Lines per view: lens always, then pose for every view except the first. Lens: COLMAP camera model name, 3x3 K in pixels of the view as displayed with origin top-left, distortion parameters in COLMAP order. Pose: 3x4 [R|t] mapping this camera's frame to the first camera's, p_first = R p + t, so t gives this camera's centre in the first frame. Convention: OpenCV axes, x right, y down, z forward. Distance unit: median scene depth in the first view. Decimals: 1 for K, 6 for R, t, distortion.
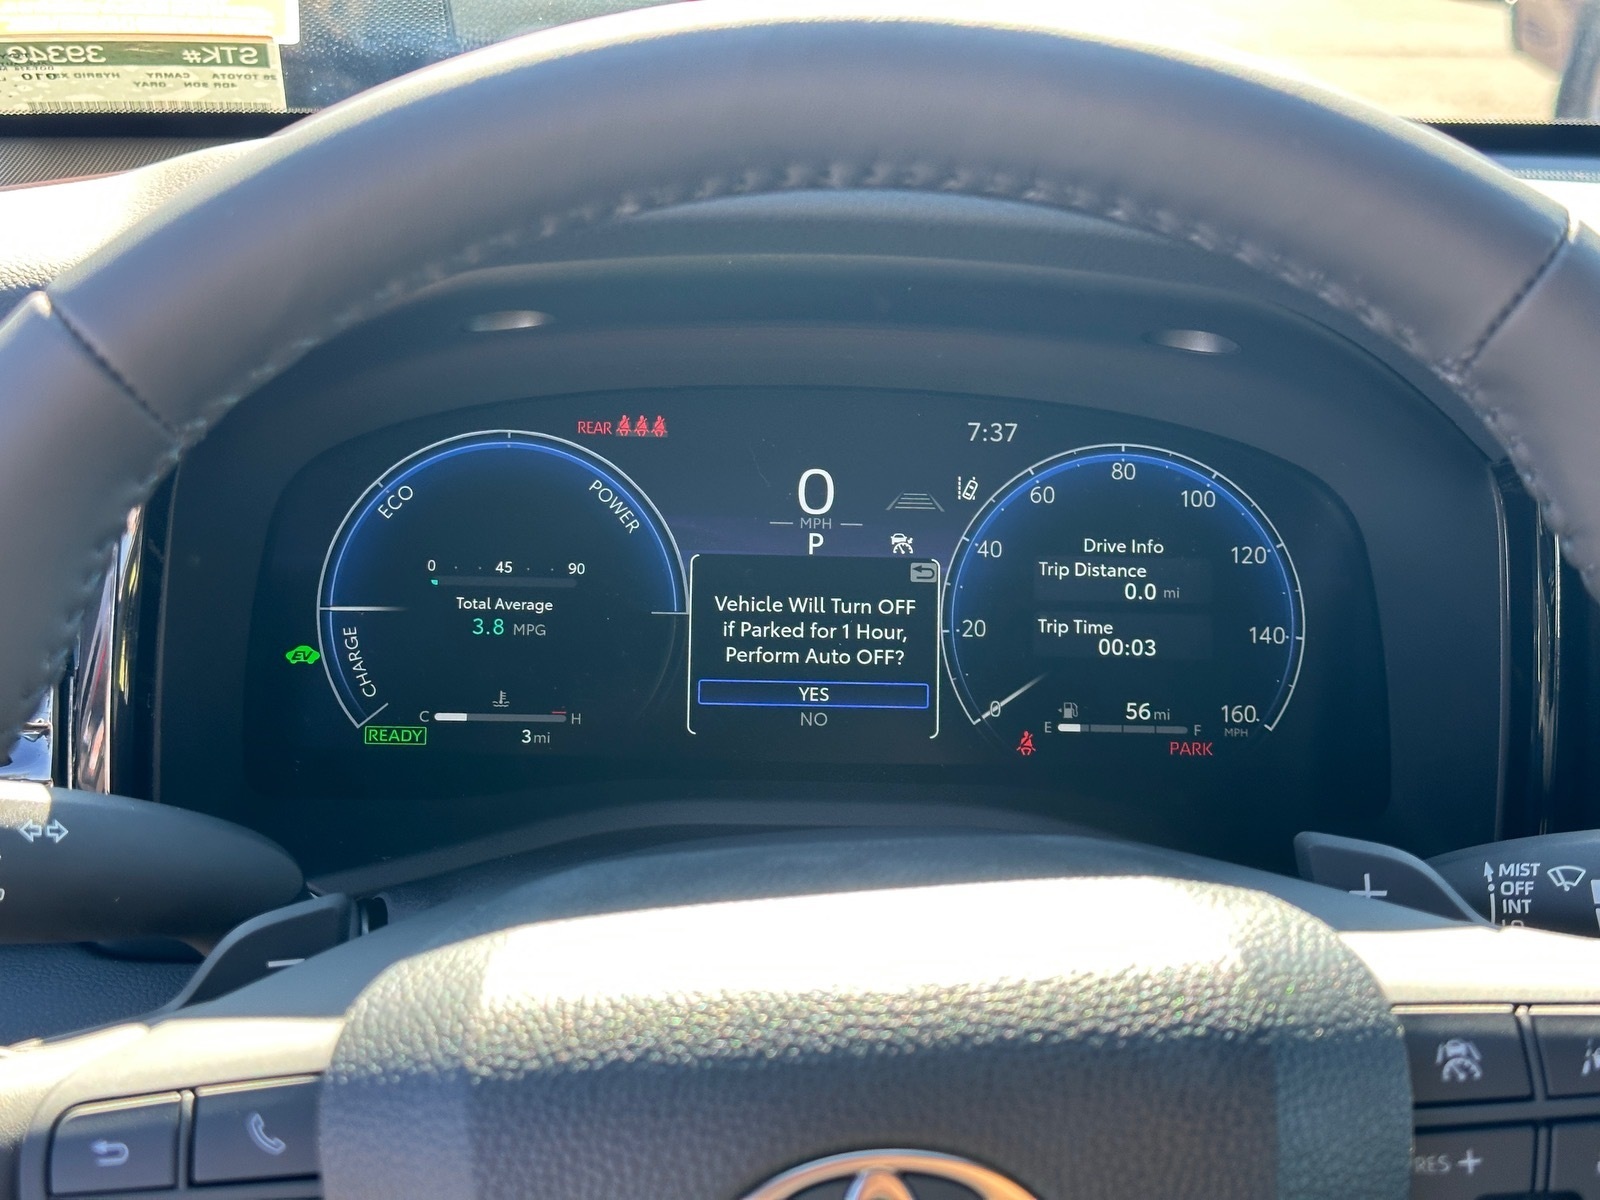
lens RADIAL K [[2240.9, 0, 798.7], [0, 2240.9, 594.6], [0, 0, 1]] dist [0.094557, 0.000000]
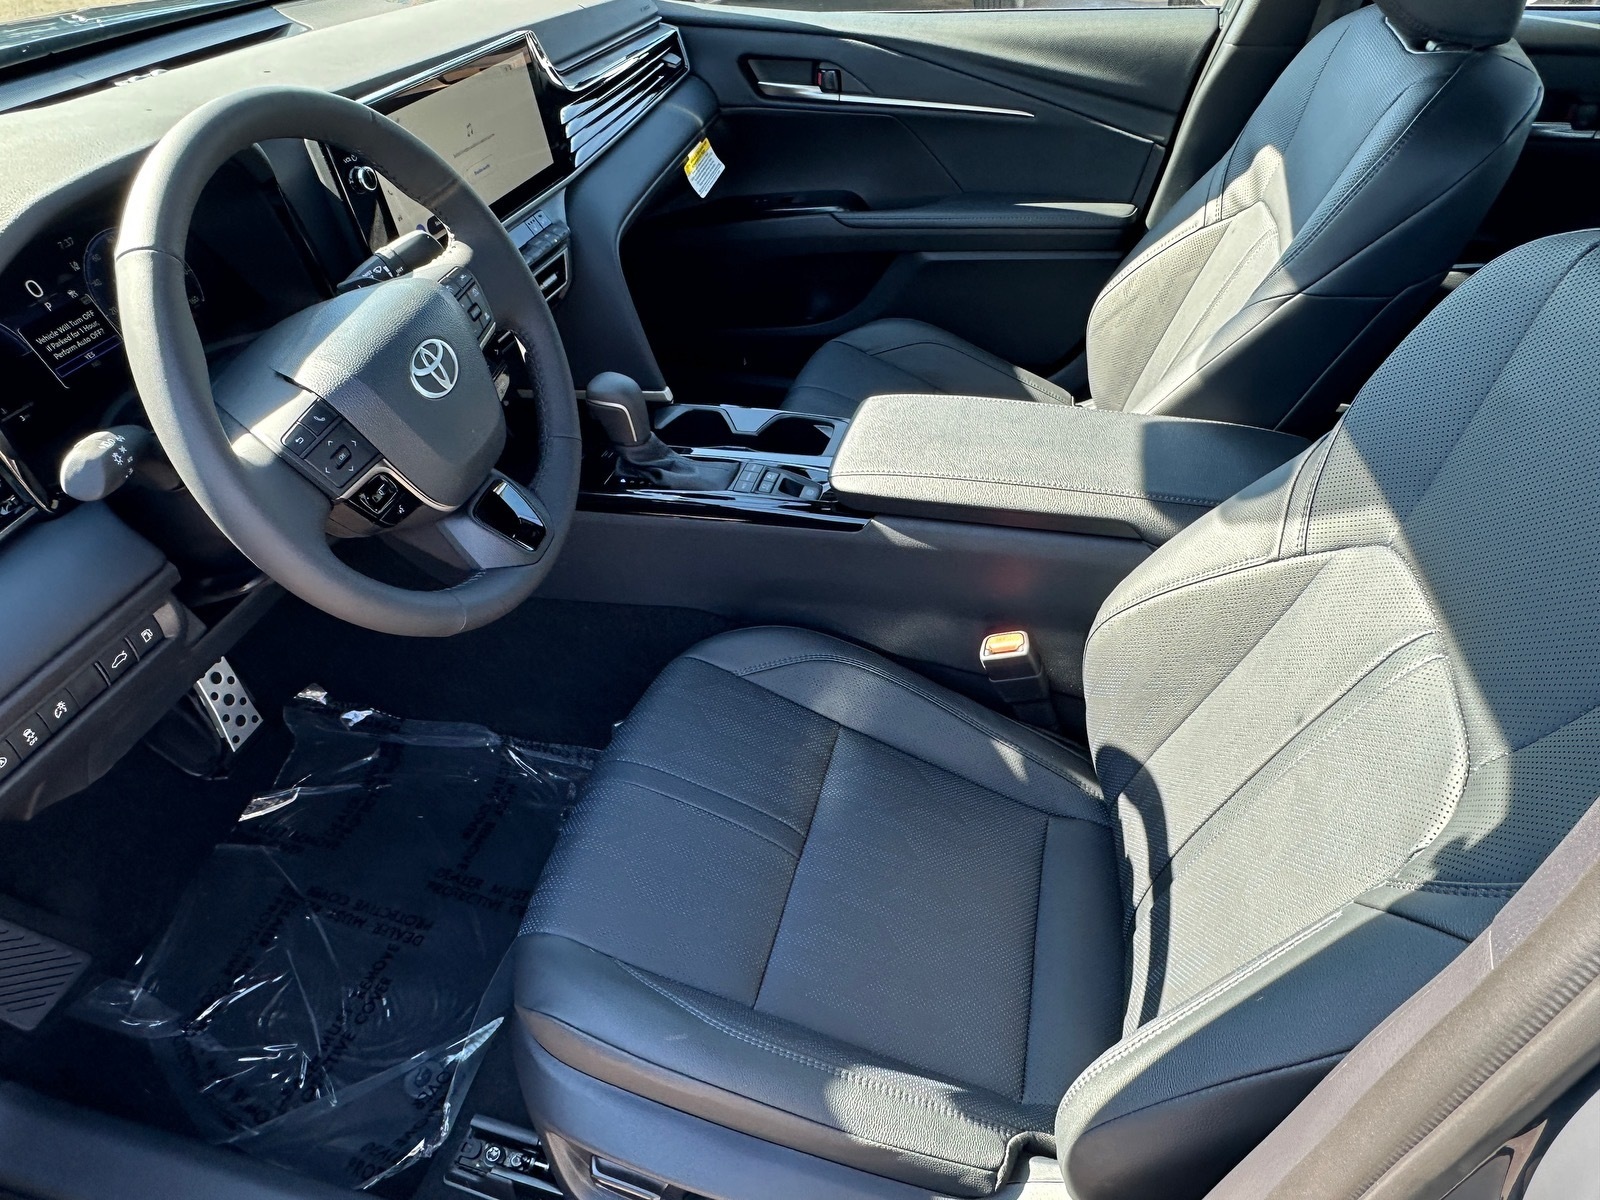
lens RADIAL K [[1025.8, 0, 781.5], [0, 1025.8, 632.8], [0, 0, 1]] dist [-0.007356, 0.005752]
pose [[0.285098, -0.648438, 0.705867, -0.884843], [0.312421, 0.759078, 0.571134, -0.155626], [-0.906153, 0.057698, 0.418997, -0.314898]]
